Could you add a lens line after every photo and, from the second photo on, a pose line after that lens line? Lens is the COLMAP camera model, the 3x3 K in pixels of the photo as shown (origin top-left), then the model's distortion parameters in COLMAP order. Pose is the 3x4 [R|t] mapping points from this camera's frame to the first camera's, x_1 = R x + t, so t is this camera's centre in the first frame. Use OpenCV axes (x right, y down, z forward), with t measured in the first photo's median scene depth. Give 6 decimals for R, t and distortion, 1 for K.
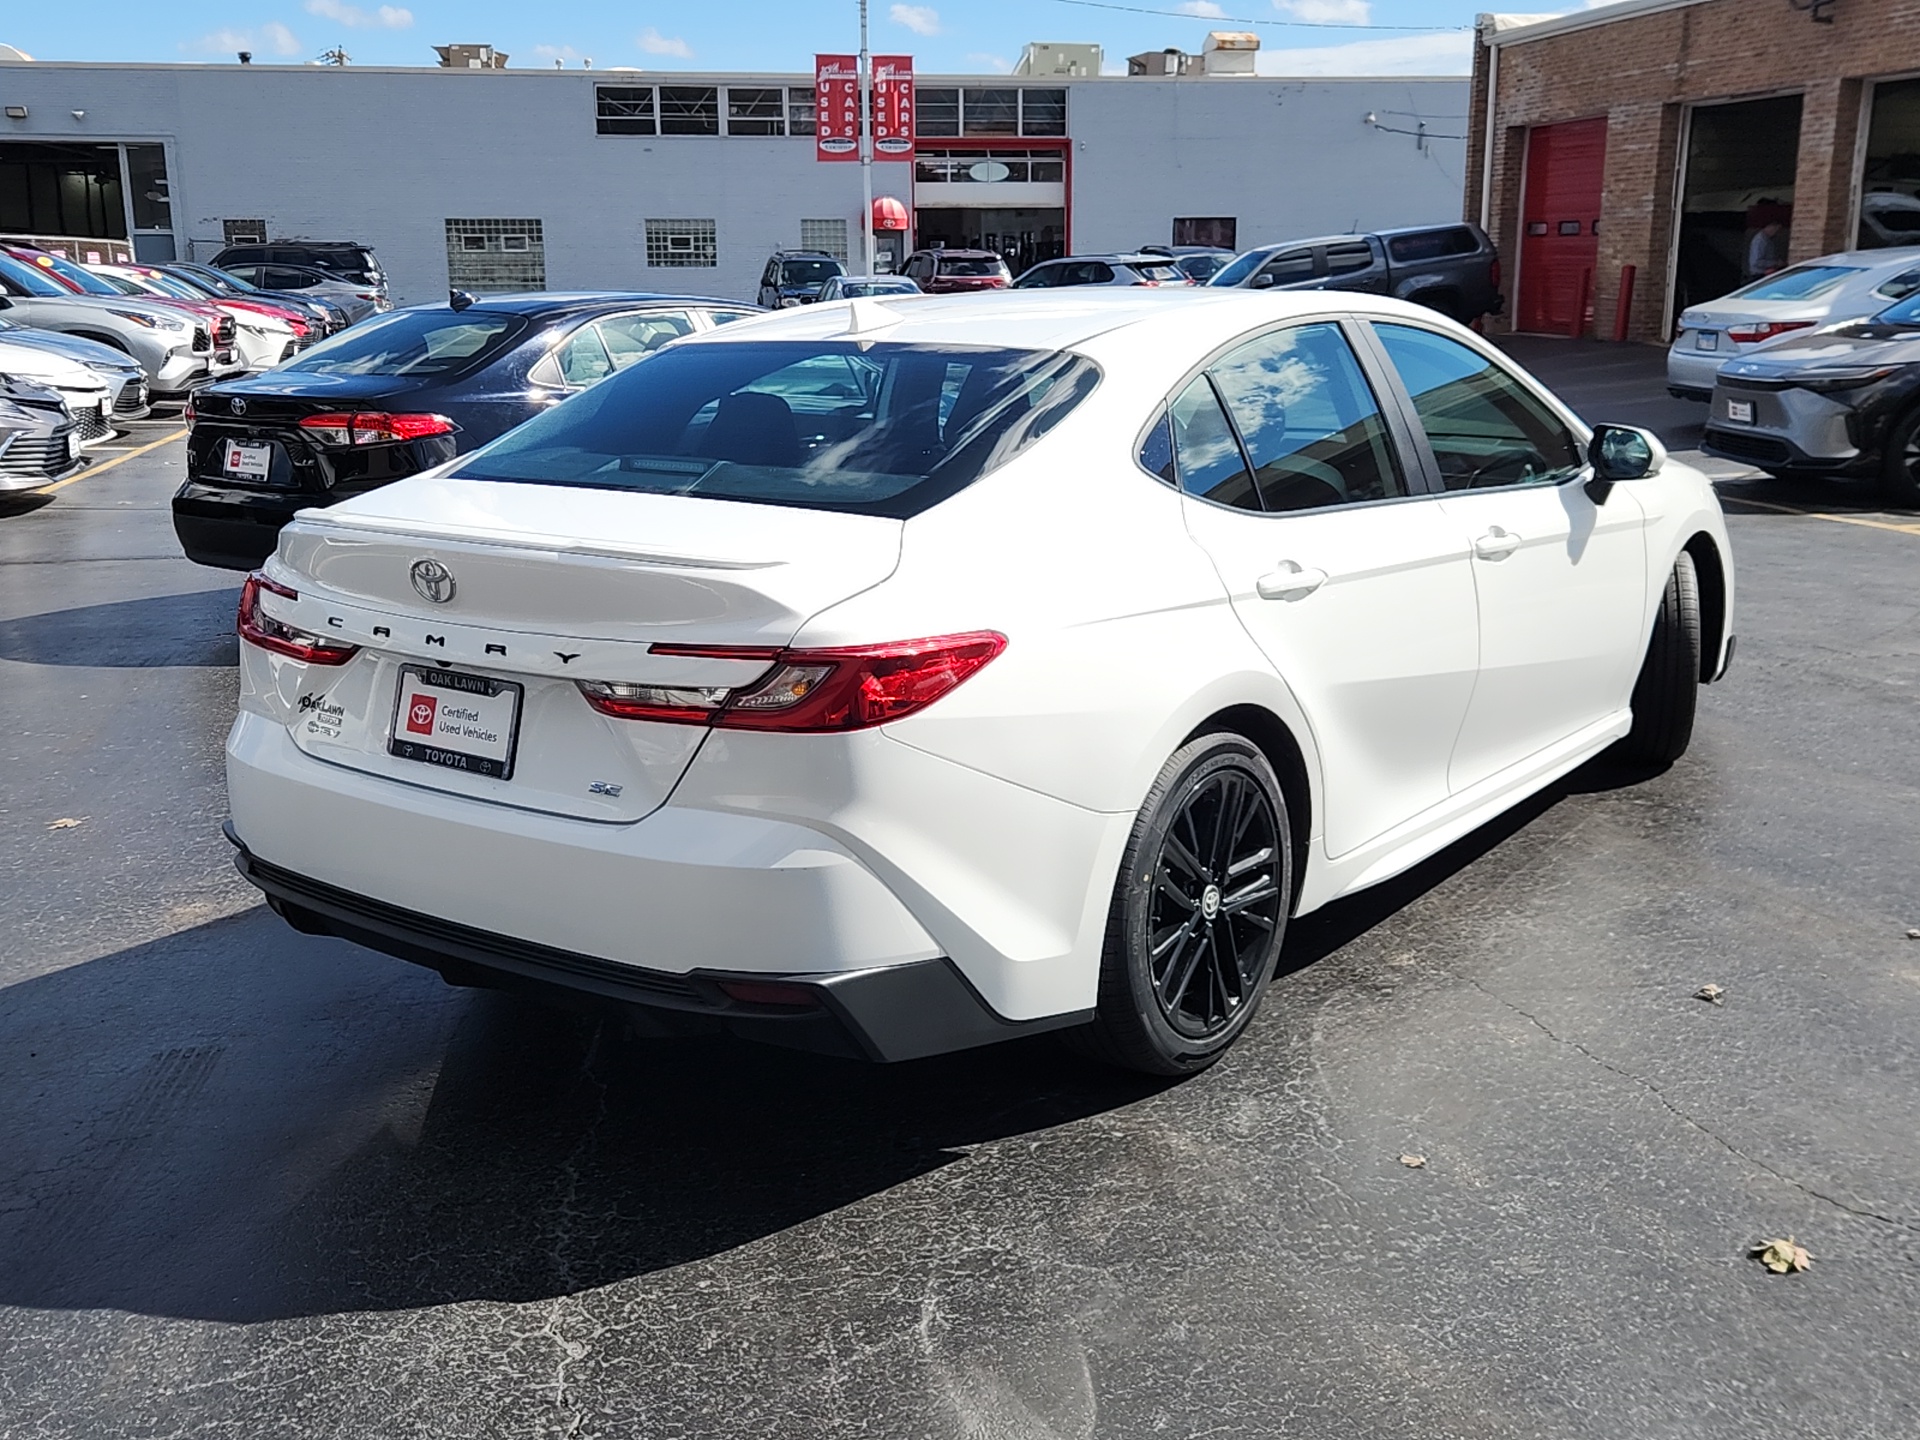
lens RADIAL K [[1916.2, 0, 955.5], [0, 1916.2, 712.9], [0, 0, 1]] dist [0.101816, -0.168338]
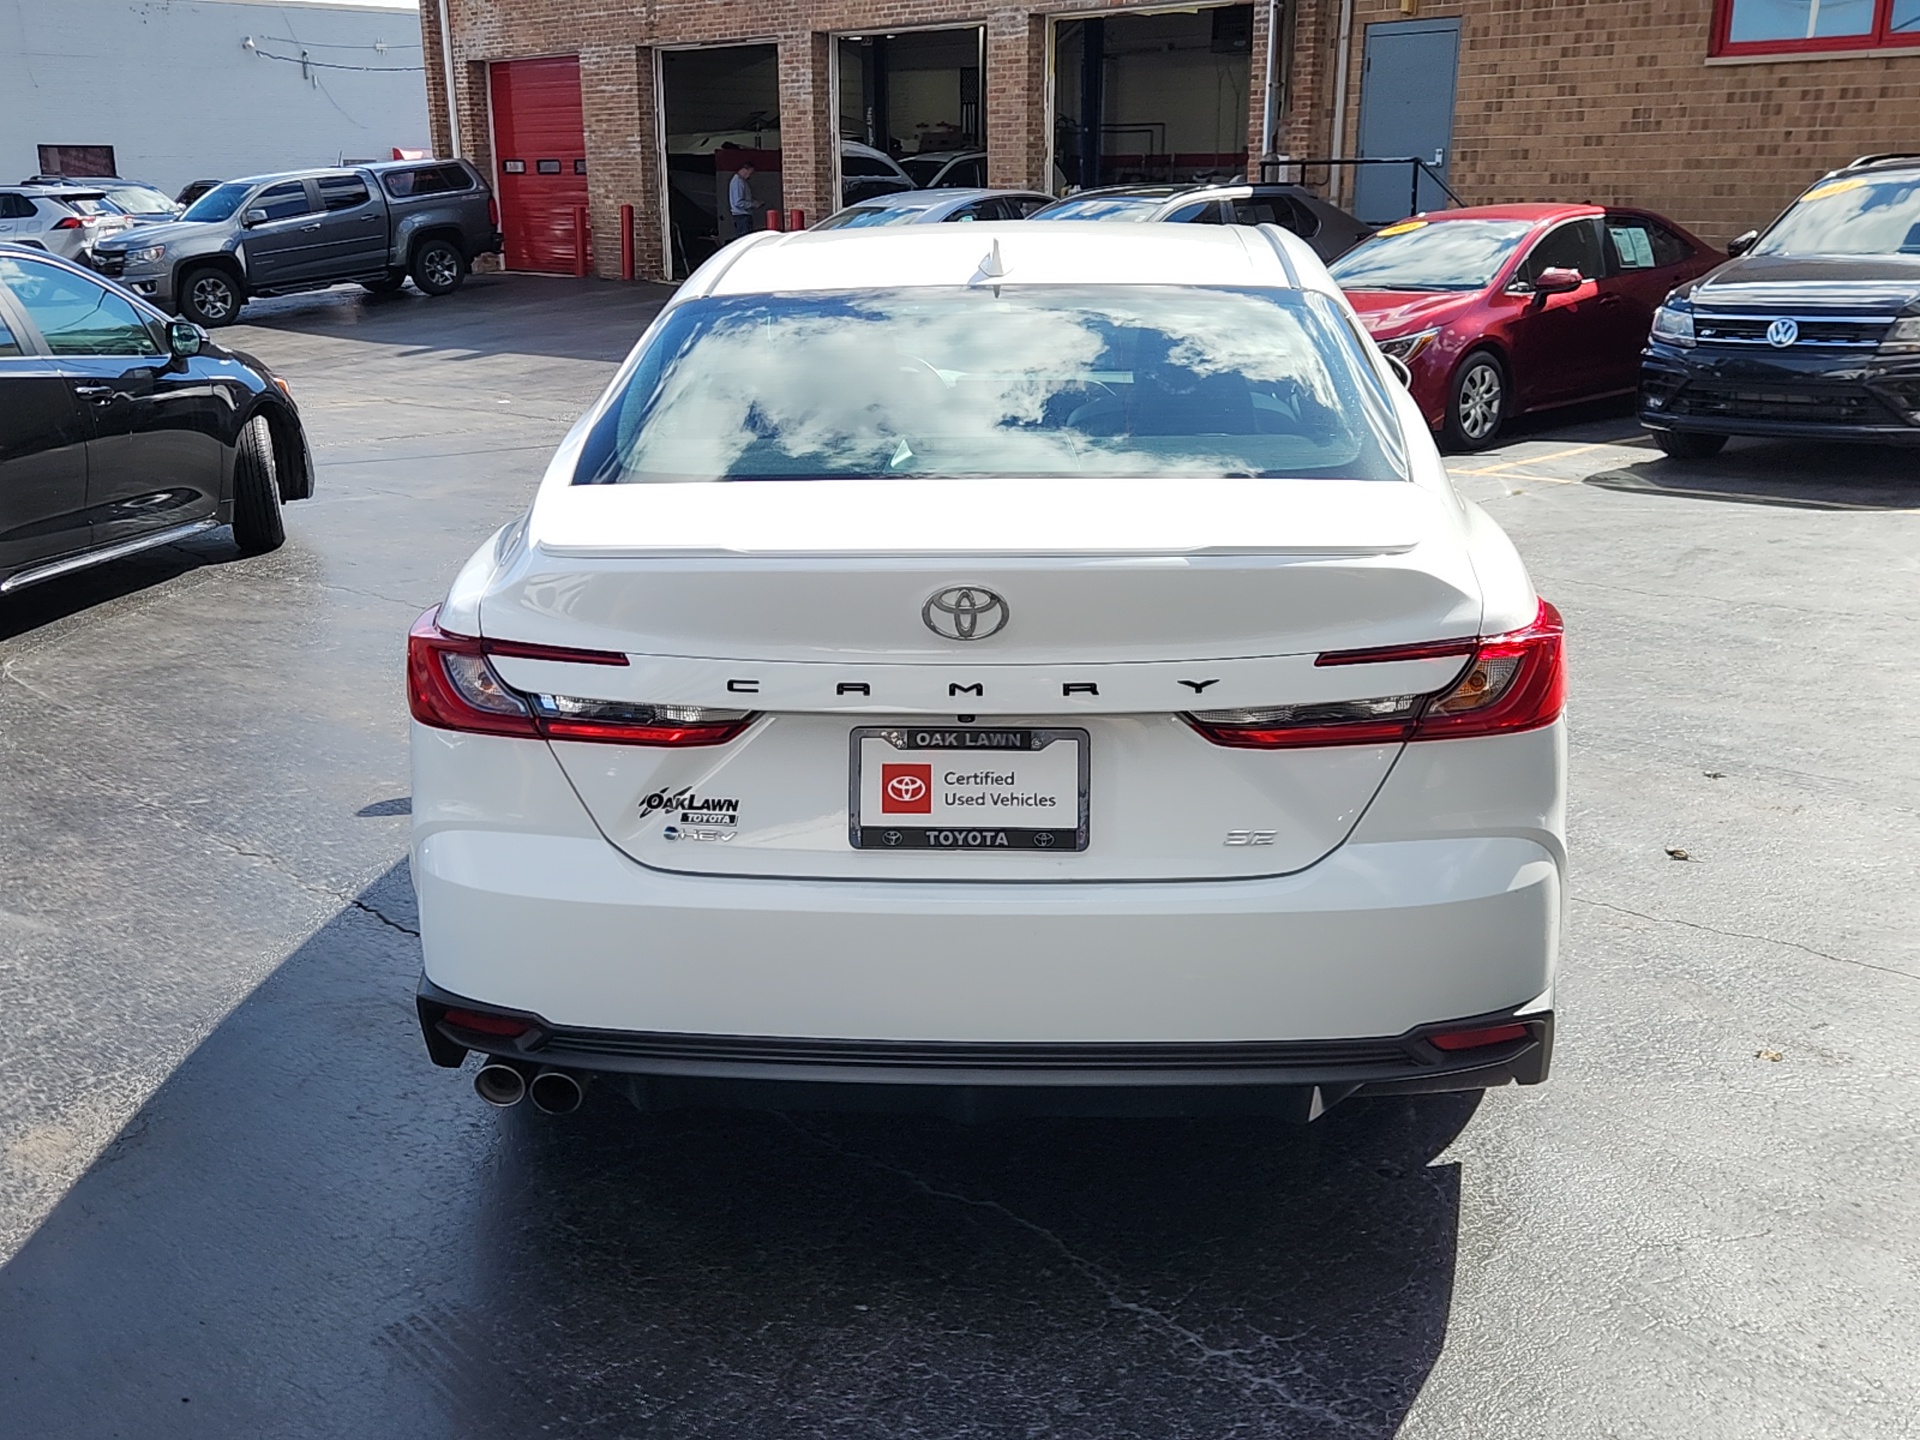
lens RADIAL K [[1916.2, 0, 955.5], [0, 1916.2, 712.9], [0, 0, 1]] dist [0.101816, -0.168338]
pose [[0.833841, -0.139379, 0.534119, -0.105566], [0.123255, 0.990180, 0.065969, -0.012264], [-0.538069, 0.010826, 0.842831, 0.054689]]
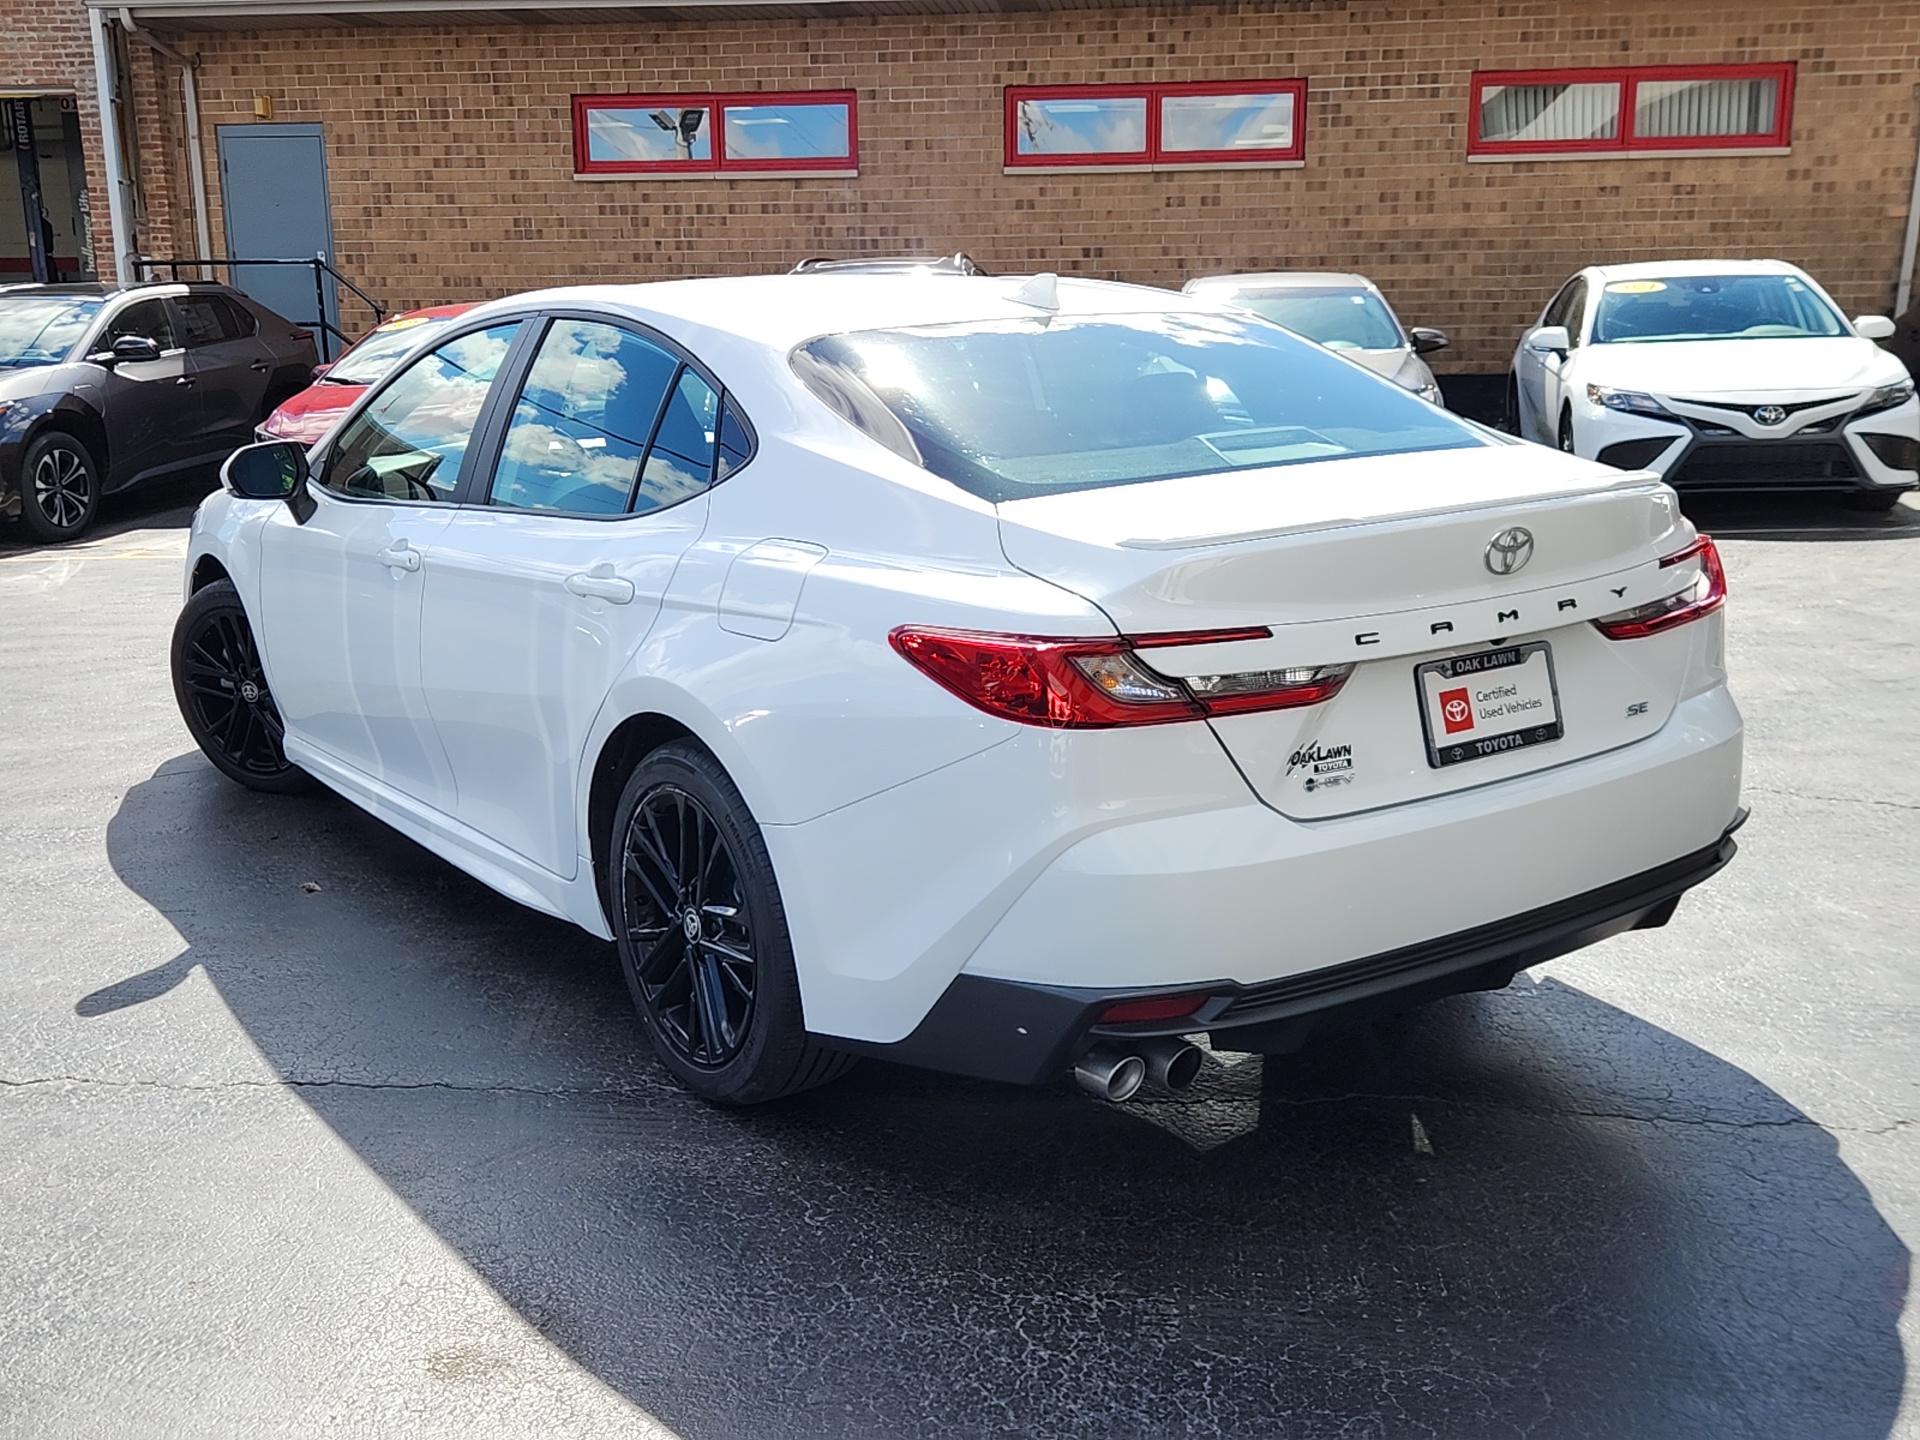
lens RADIAL K [[1916.2, 0, 955.5], [0, 1916.2, 712.9], [0, 0, 1]] dist [0.101816, -0.168338]
pose [[0.283182, -0.196958, 0.938624, -0.188891], [0.229565, 0.964156, 0.133056, -0.027311], [-0.931186, 0.177797, 0.318246, 0.147929]]
